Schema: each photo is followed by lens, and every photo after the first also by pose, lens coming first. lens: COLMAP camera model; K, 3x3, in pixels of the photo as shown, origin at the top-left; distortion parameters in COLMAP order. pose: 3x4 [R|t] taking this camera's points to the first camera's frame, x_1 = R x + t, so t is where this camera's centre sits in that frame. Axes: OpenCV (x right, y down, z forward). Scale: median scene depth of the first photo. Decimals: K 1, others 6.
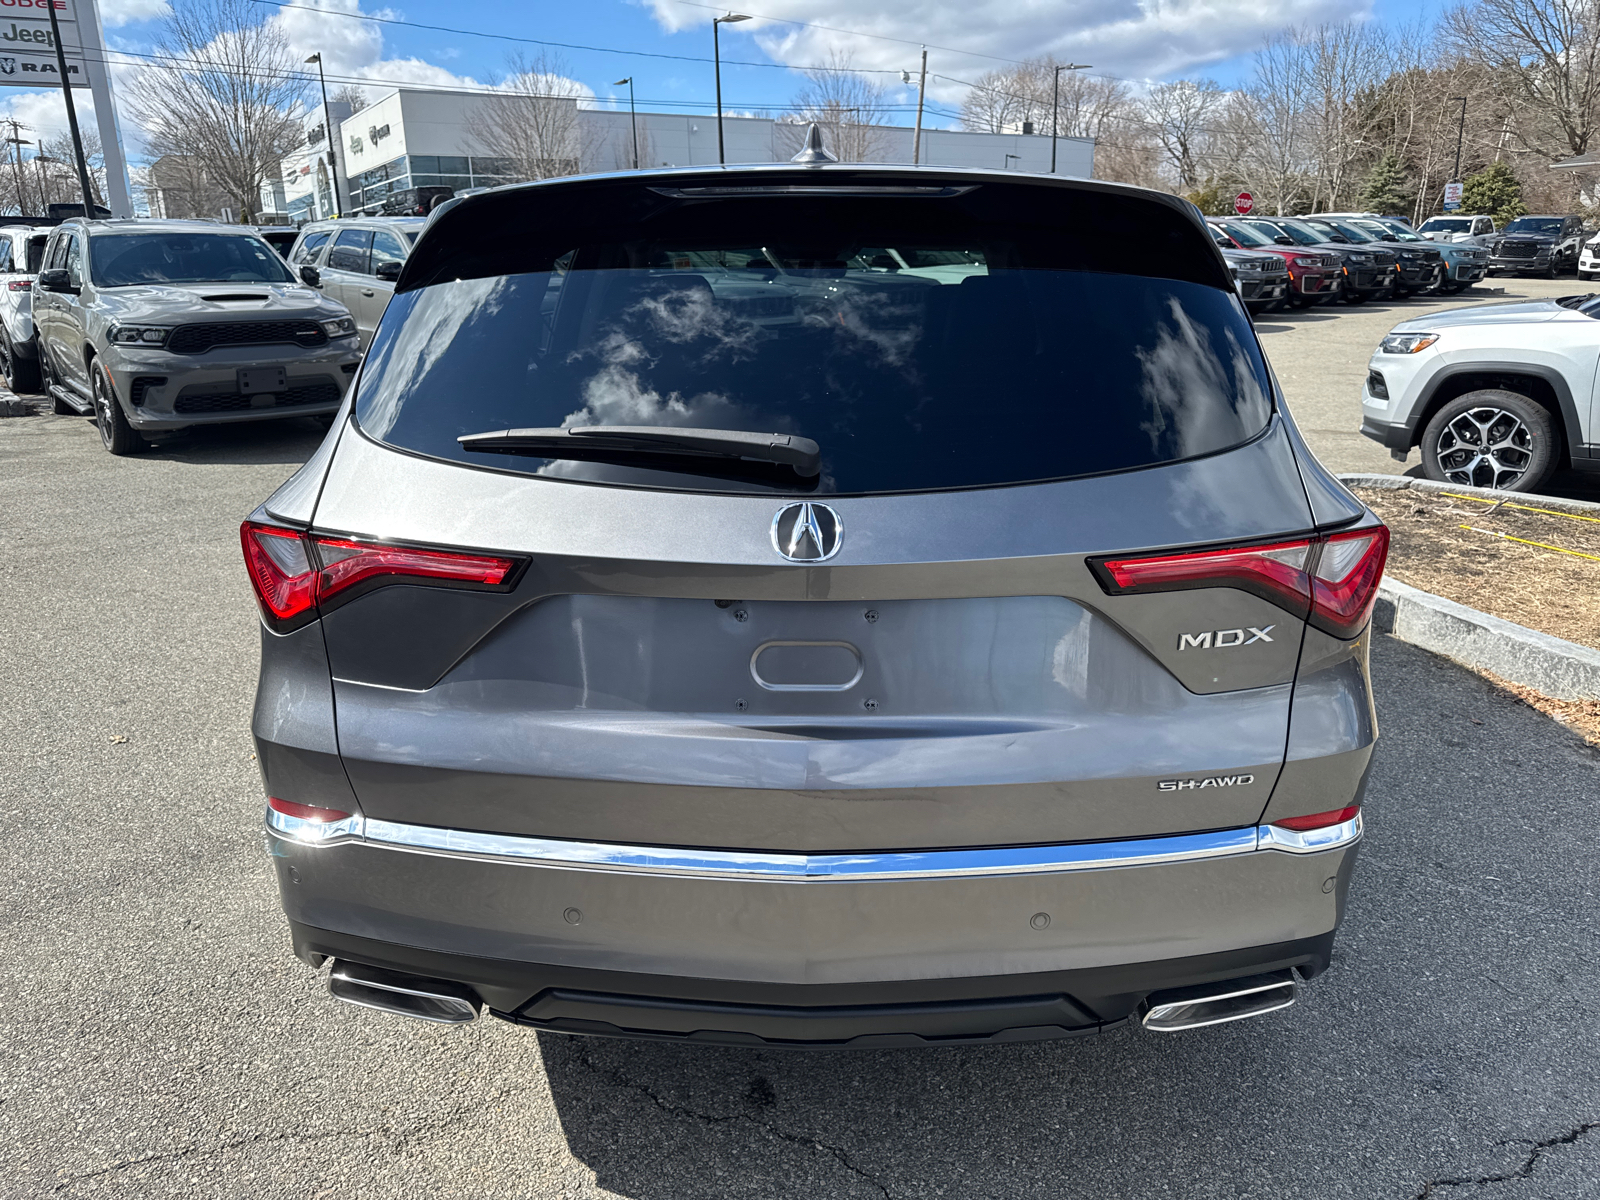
lens RADIAL K [[1160.3, 0, 803.5], [0, 1160.3, 599.7], [0, 0, 1]] dist [0.003273, -0.009735]
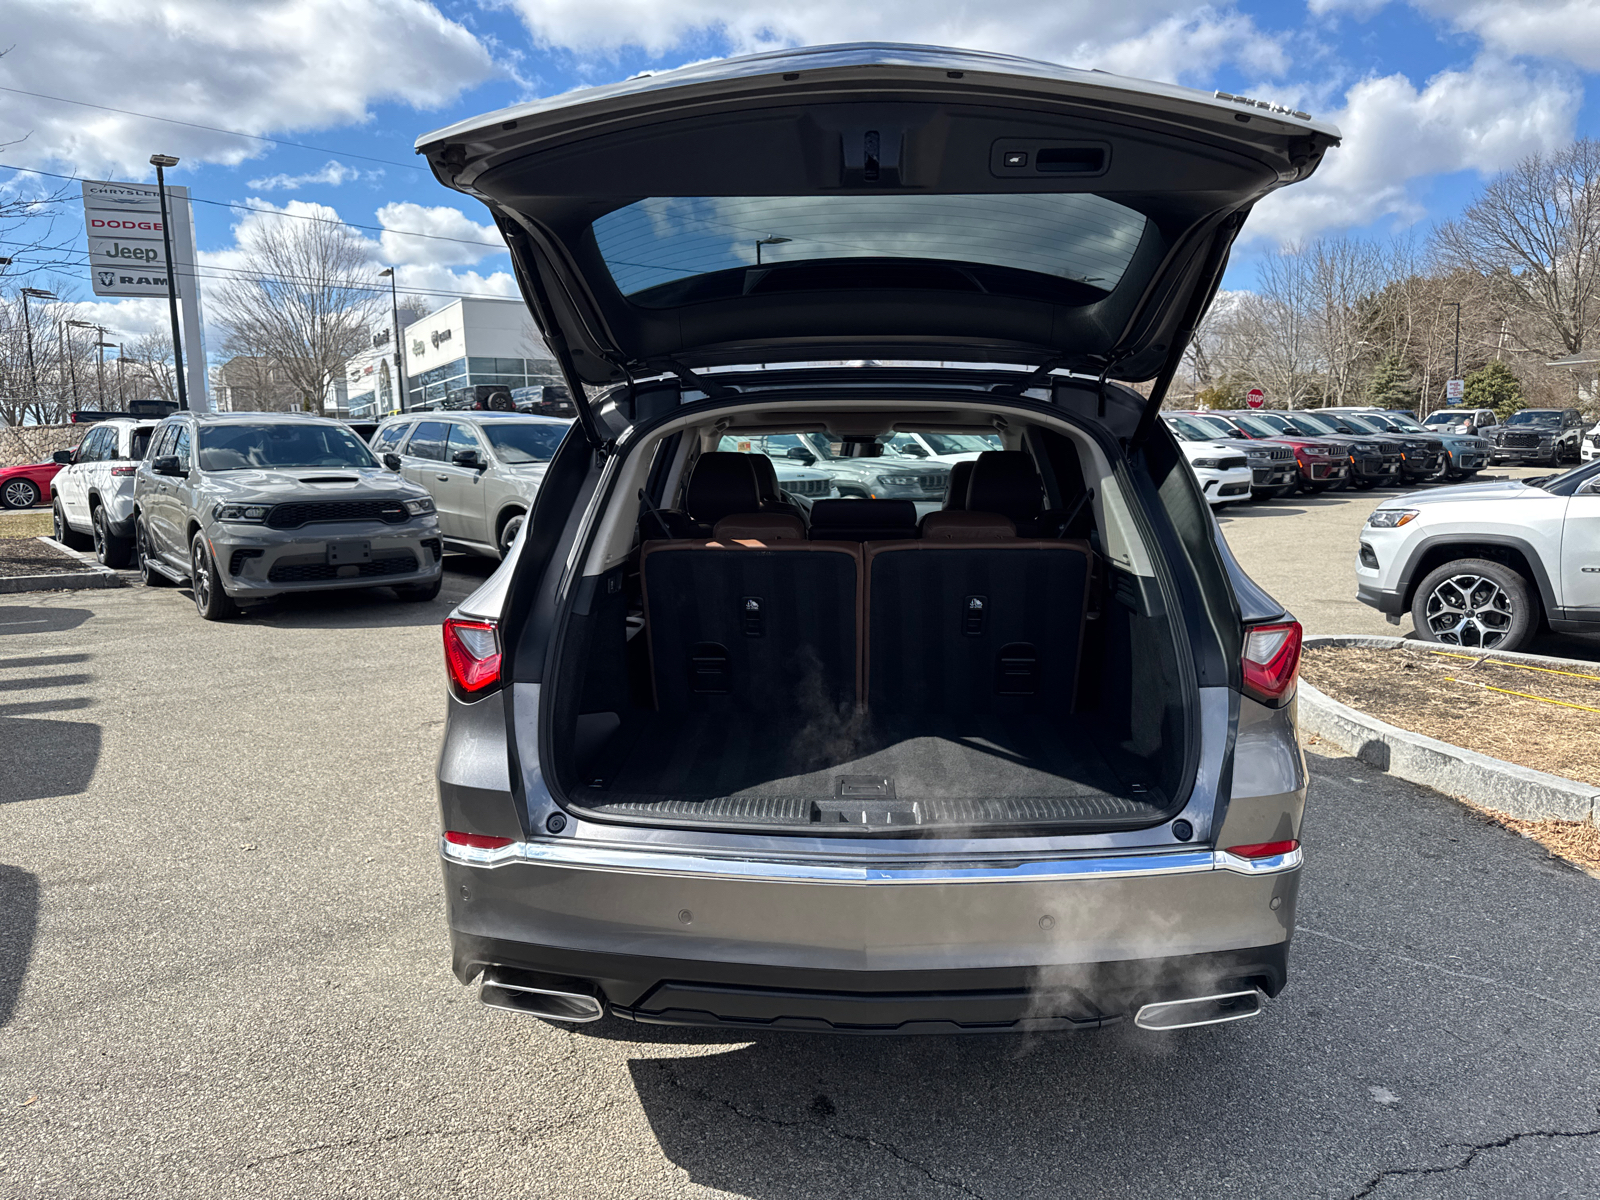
lens RADIAL K [[1160.3, 0, 824.8], [0, 1160.3, 585.9], [0, 0, 1]] dist [0.003273, -0.009735]
pose [[0.999957, -0.000233, -0.009225, -0.005249], [-0.001333, 0.985545, -0.169410, 0.022315], [0.009131, 0.169415, 0.985502, -0.059458]]
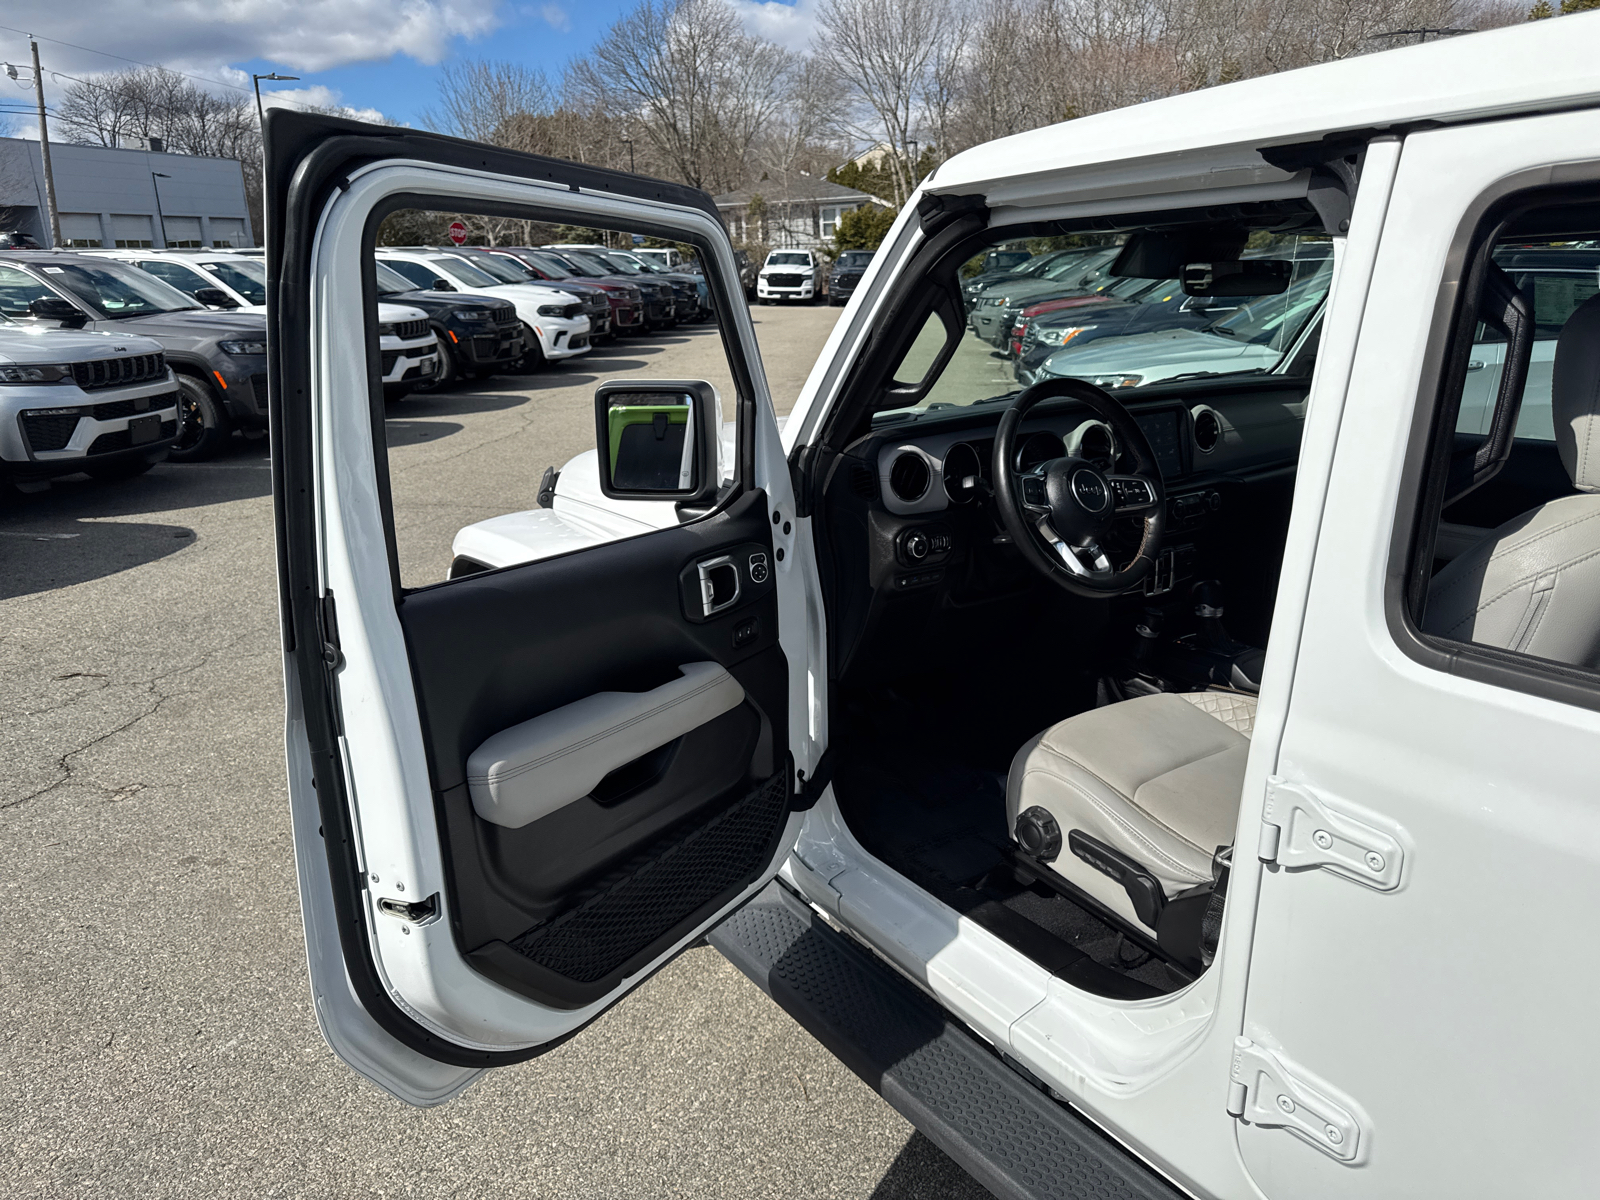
lens RADIAL K [[1160.3, 0, 798.1], [0, 1160.3, 605.4], [0, 0, 1]] dist [0.003273, -0.009735]
pose [[0.781157, -0.172173, 0.600125, -0.215662], [0.183264, 0.982113, 0.043217, -0.107106], [-0.596831, 0.076222, 0.798738, 0.327185]]
